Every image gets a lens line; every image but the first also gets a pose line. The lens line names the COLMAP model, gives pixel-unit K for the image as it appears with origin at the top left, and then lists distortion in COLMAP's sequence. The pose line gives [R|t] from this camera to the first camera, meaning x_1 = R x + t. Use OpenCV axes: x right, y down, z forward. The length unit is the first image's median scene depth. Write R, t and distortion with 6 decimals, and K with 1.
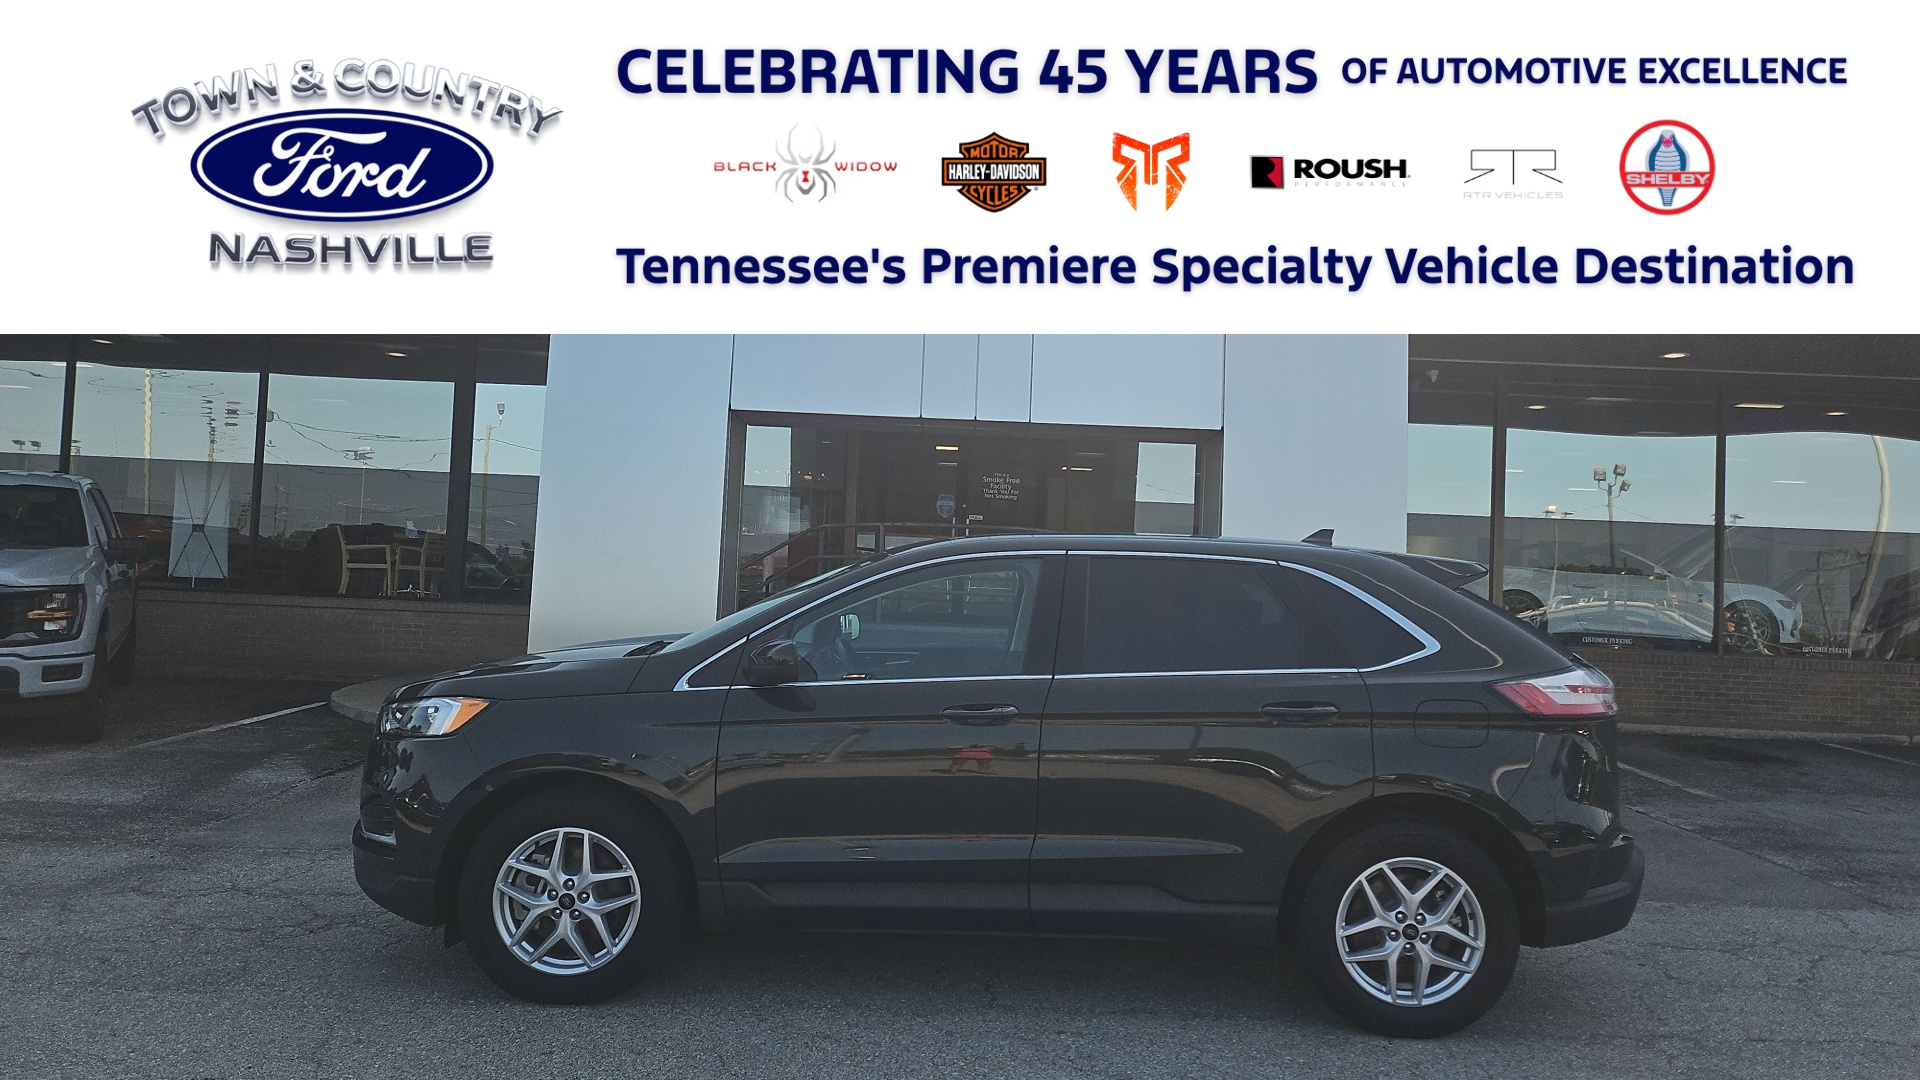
lens RADIAL K [[1309.7, 0, 964.9], [0, 1309.7, 555.2], [0, 0, 1]] dist [0.070483, -0.054189]
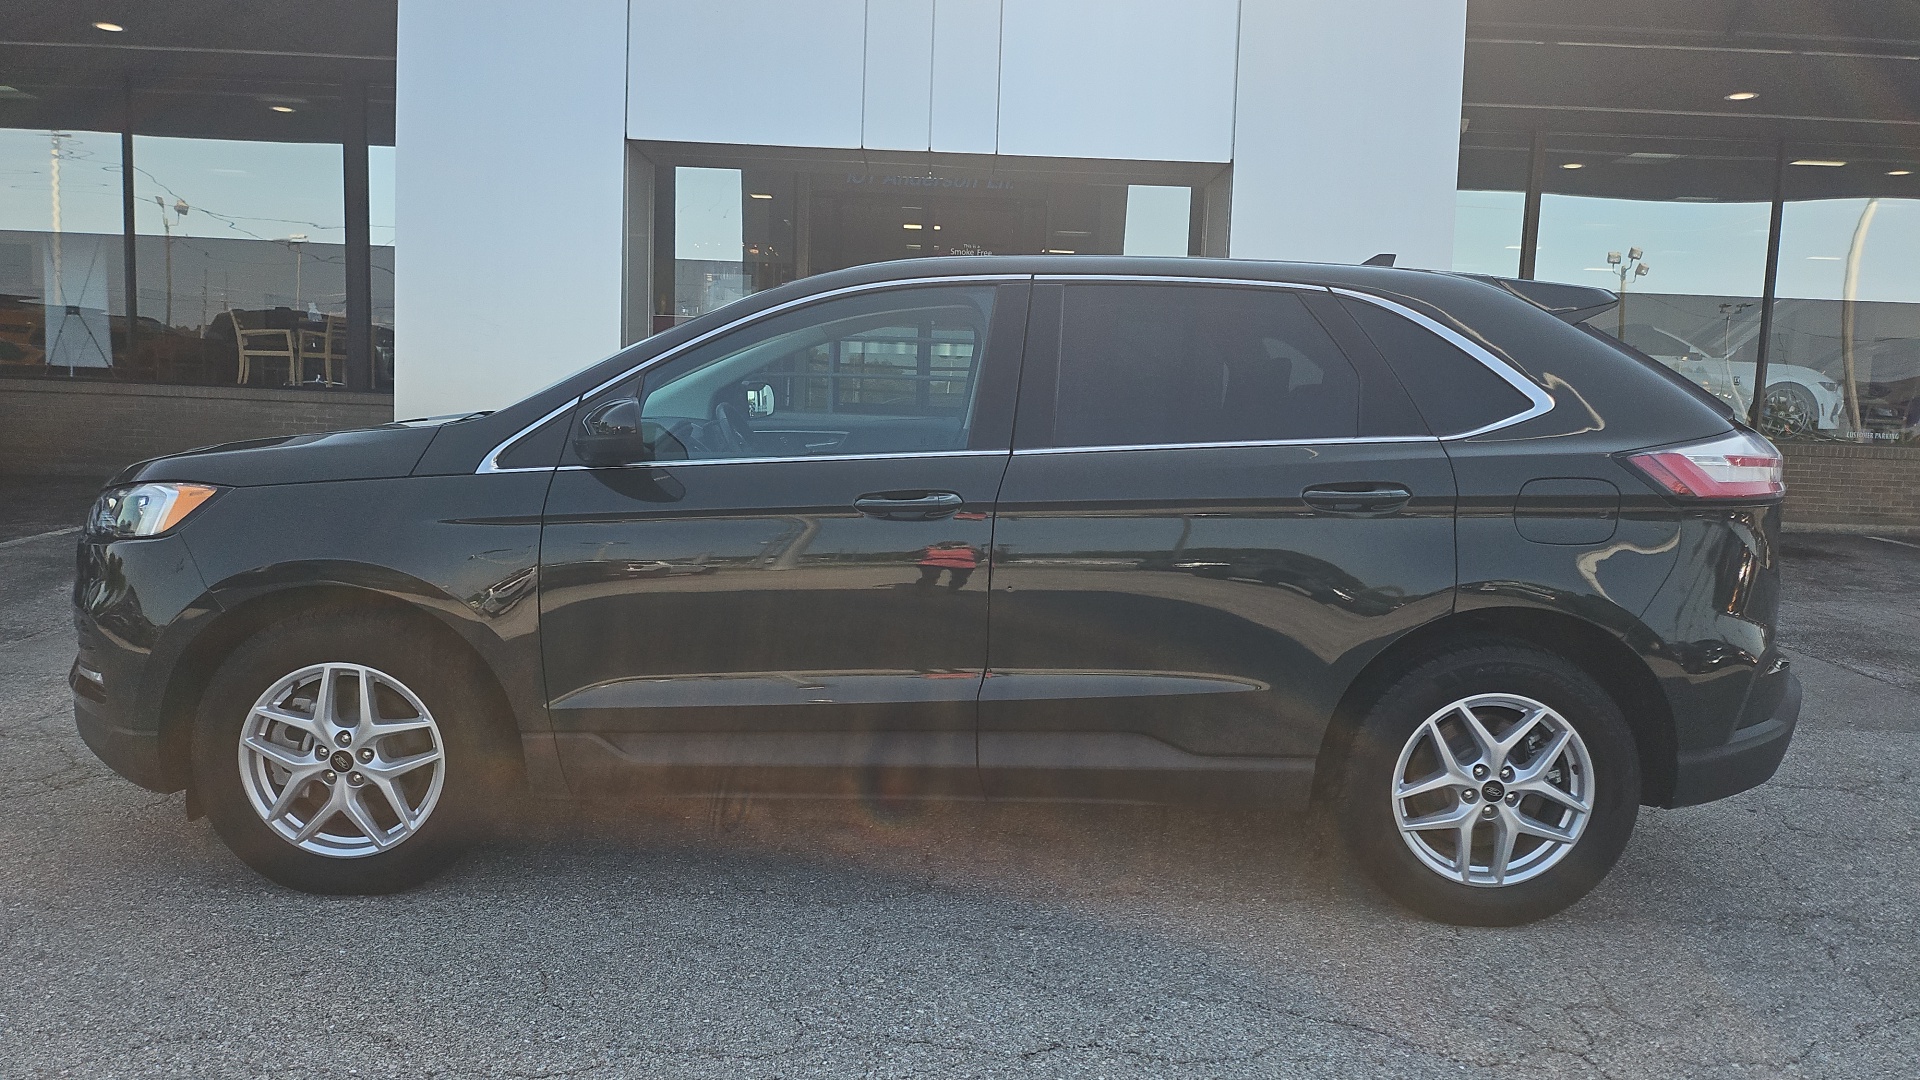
lens RADIAL K [[1309.7, 0, 964.9], [0, 1309.7, 555.2], [0, 0, 1]] dist [0.070483, -0.054189]
pose [[0.999899, -0.006580, 0.012568, 0.033094], [0.004648, 0.988984, 0.147952, 0.042977], [-0.013403, -0.147878, 0.988915, 0.288808]]
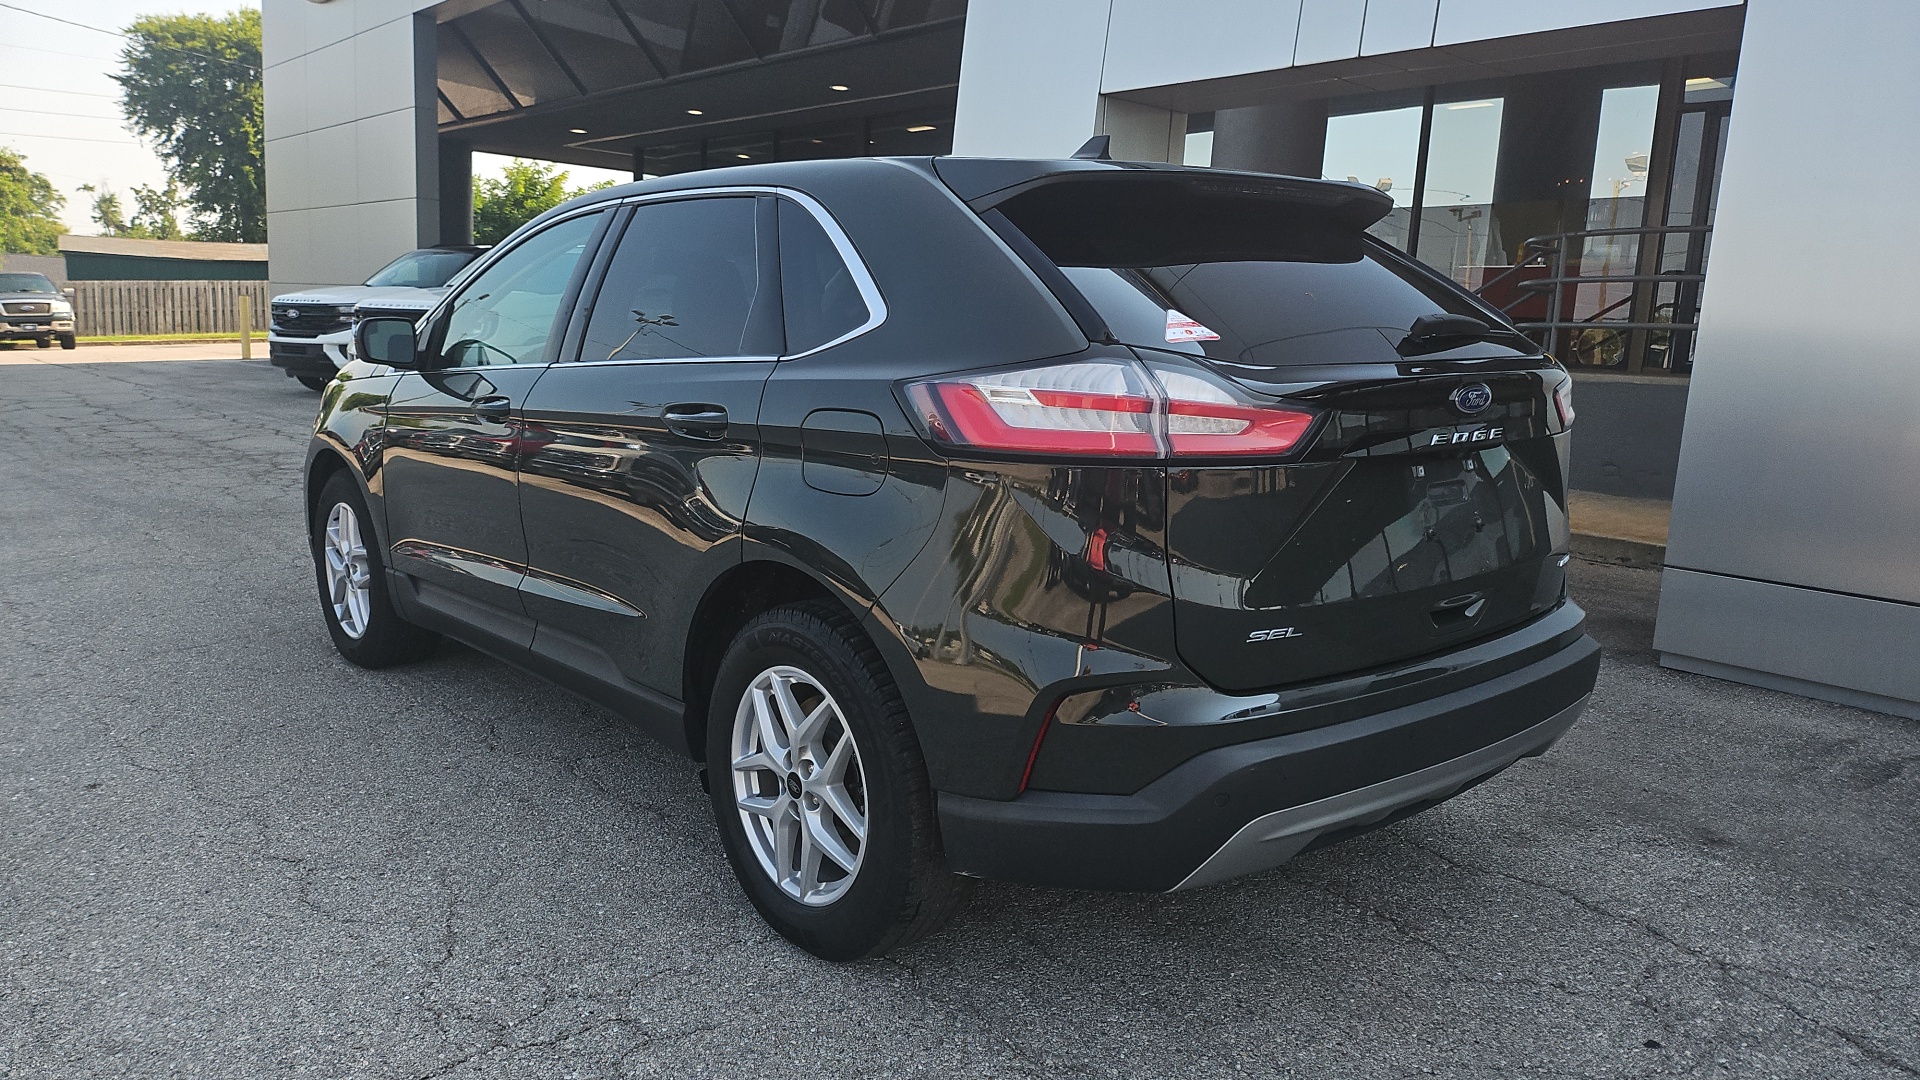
lens RADIAL K [[1309.7, 0, 964.9], [0, 1309.7, 555.2], [0, 0, 1]] dist [0.070483, -0.054189]
pose [[0.680860, 0.116159, -0.723144, 0.806064], [0.005951, 0.986433, 0.164054, 0.078750], [0.732390, -0.116002, 0.670932, 0.652993]]
